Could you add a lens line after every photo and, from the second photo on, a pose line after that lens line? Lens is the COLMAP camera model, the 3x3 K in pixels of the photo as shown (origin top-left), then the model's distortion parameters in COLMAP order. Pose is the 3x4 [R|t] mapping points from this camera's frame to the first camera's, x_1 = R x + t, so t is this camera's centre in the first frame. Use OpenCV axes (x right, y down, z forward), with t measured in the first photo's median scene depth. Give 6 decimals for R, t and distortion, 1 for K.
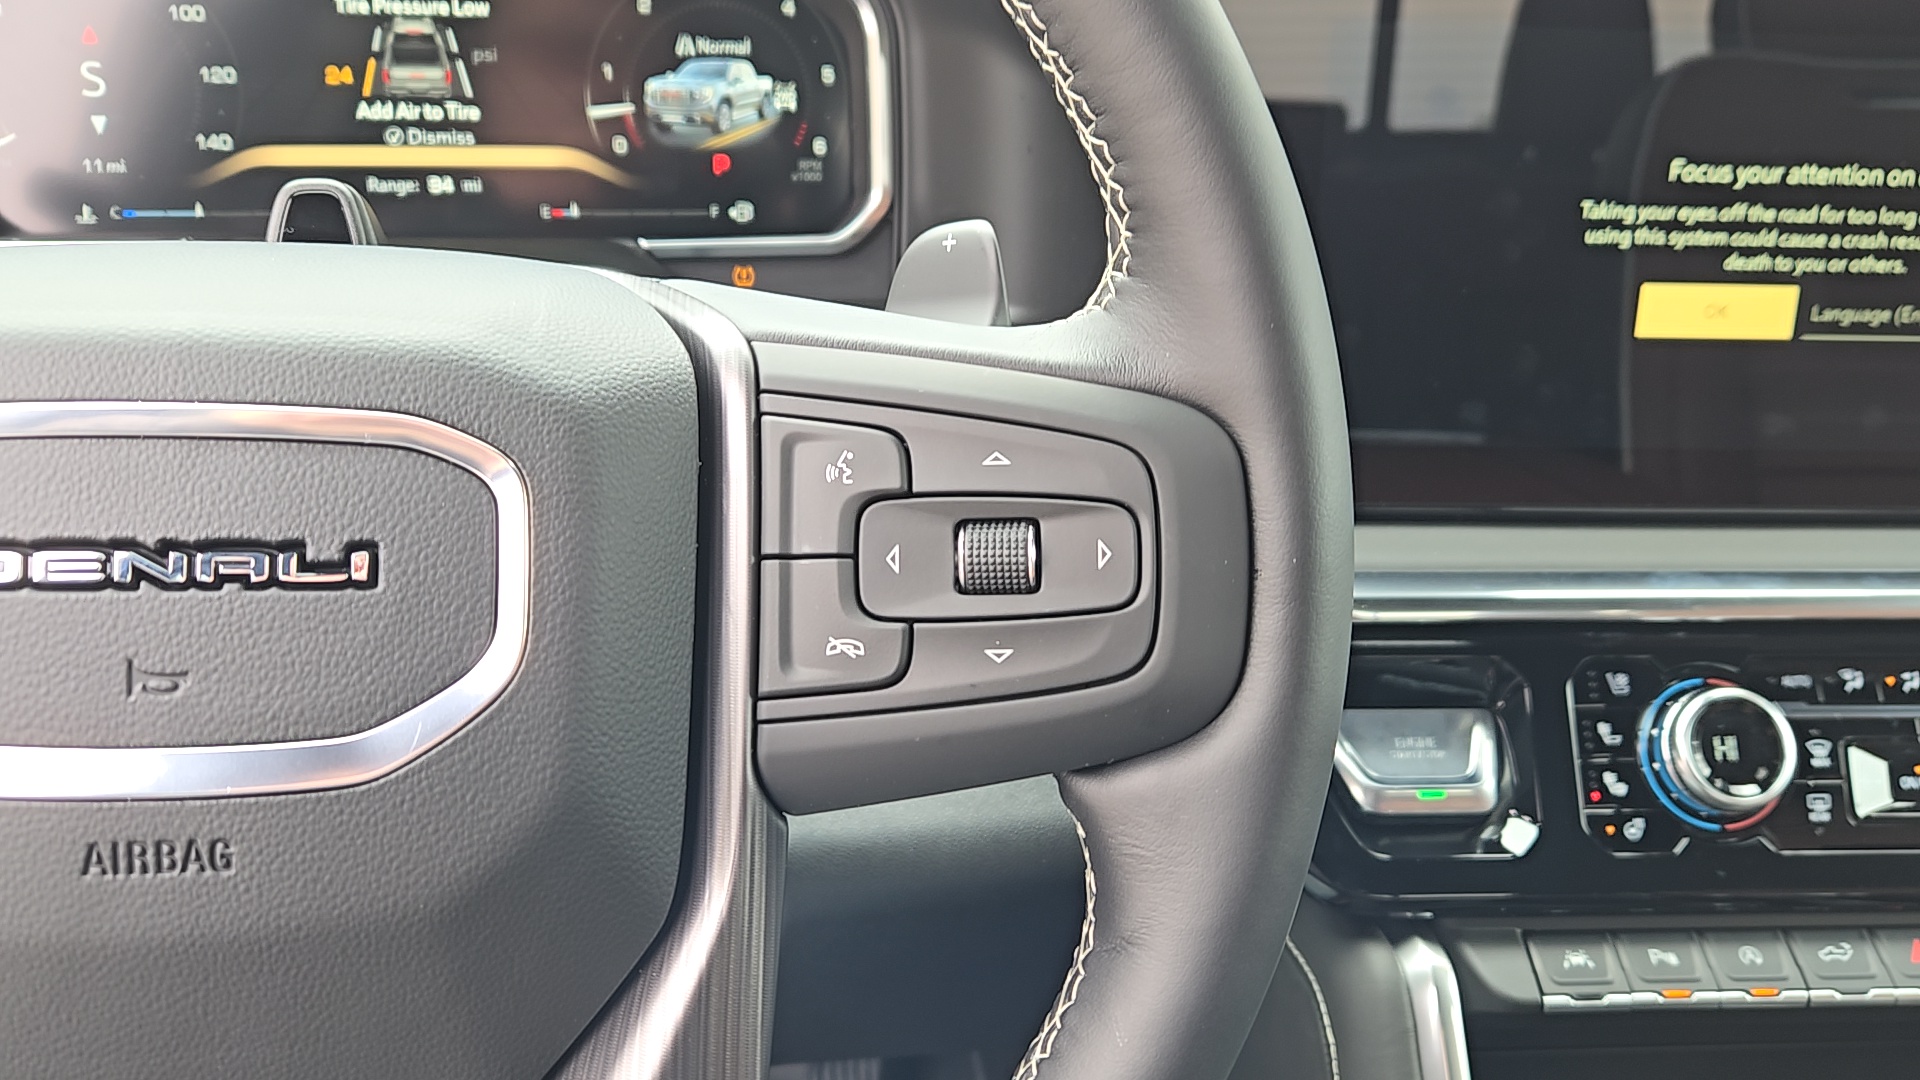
lens RADIAL K [[1631.8, 0, 932.9], [0, 1631.8, 528.7], [0, 0, 1]] dist [0.028308, -0.001192]
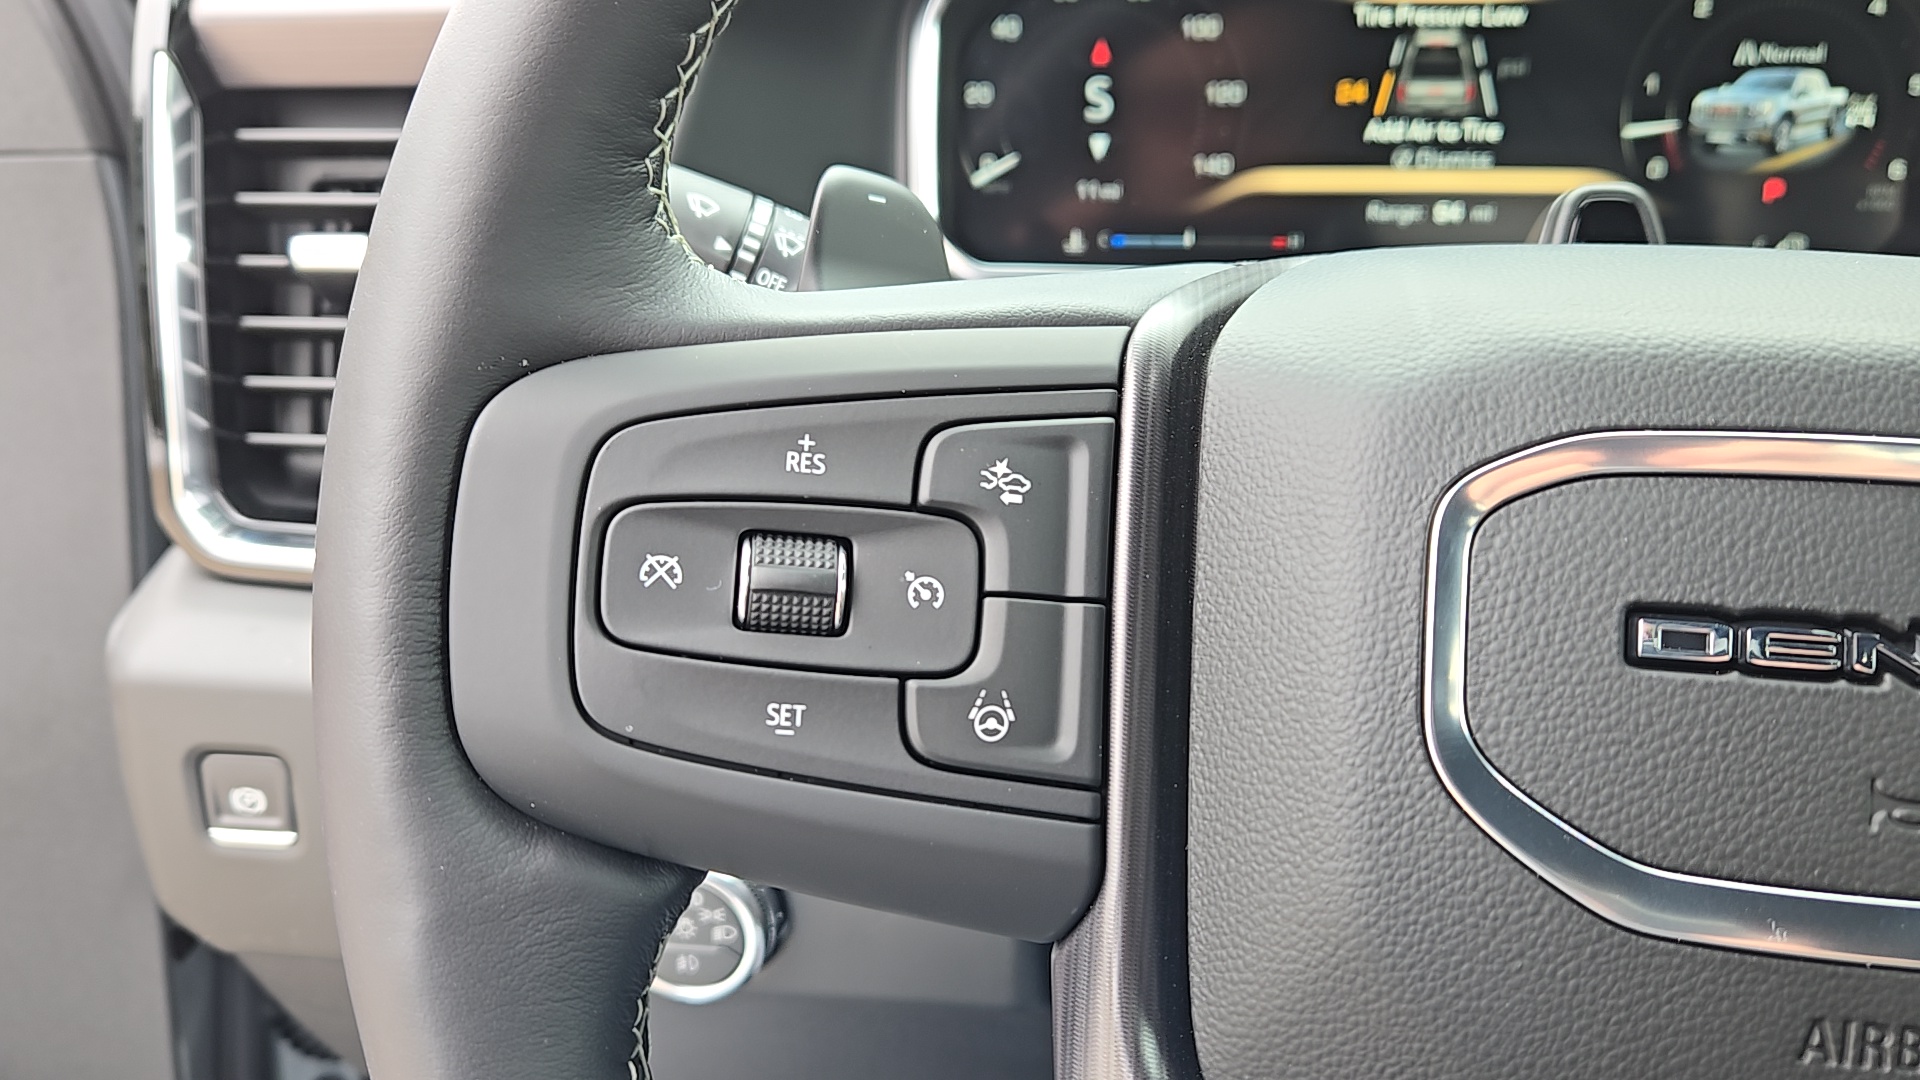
lens RADIAL K [[1602.0, 0, 953.3], [0, 1602.0, 534.0], [0, 0, 1]] dist [0.020054, -0.003097]
pose [[0.970615, 0.054691, -0.234338, -0.651179], [-0.062543, 0.997698, -0.026204, 0.012437], [0.232366, 0.040090, 0.971802, 0.162171]]
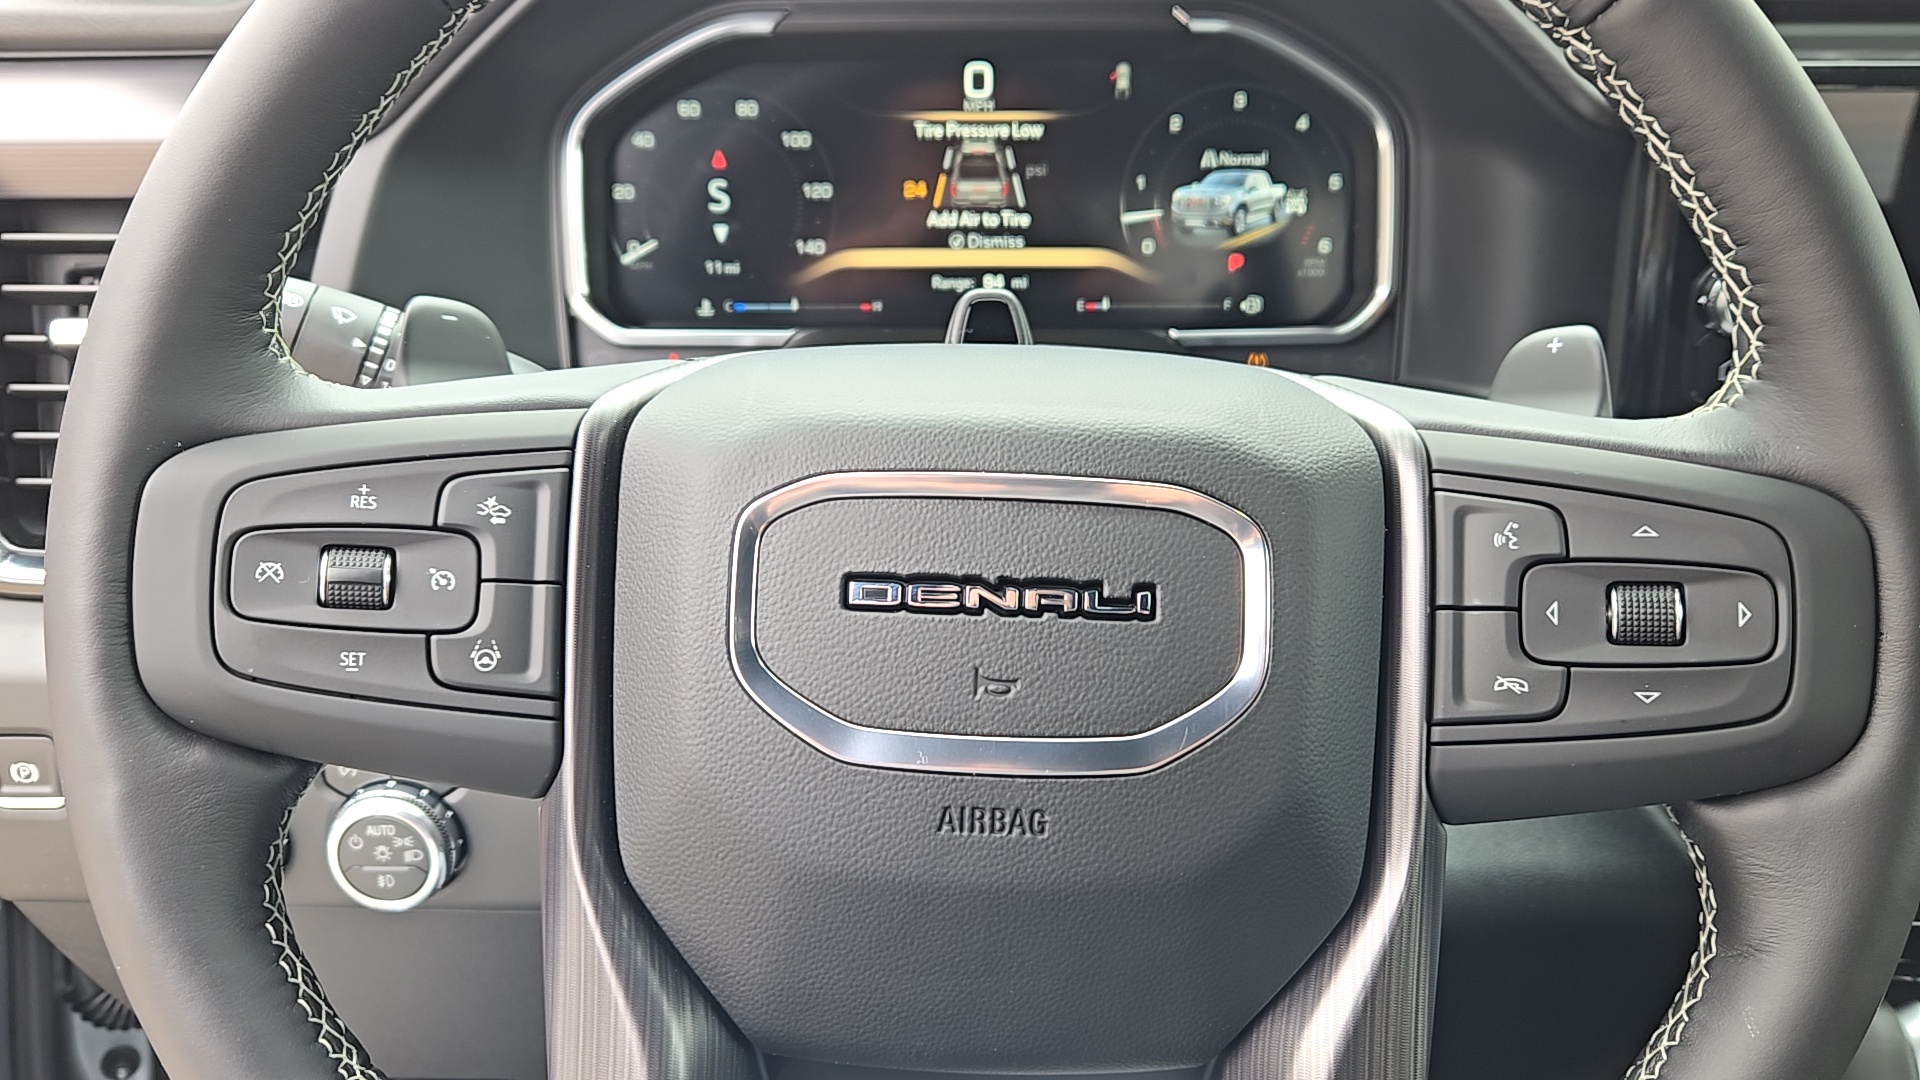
lens RADIAL K [[1651.7, 0, 940.1], [0, 1651.7, 534.4], [0, 0, 1]] dist [0.031056, -0.008415]
pose [[0.986975, 0.025663, -0.158815, -0.277087], [-0.031540, 0.998904, -0.034595, 0.017350], [0.157753, 0.039153, 0.986702, -0.277688]]
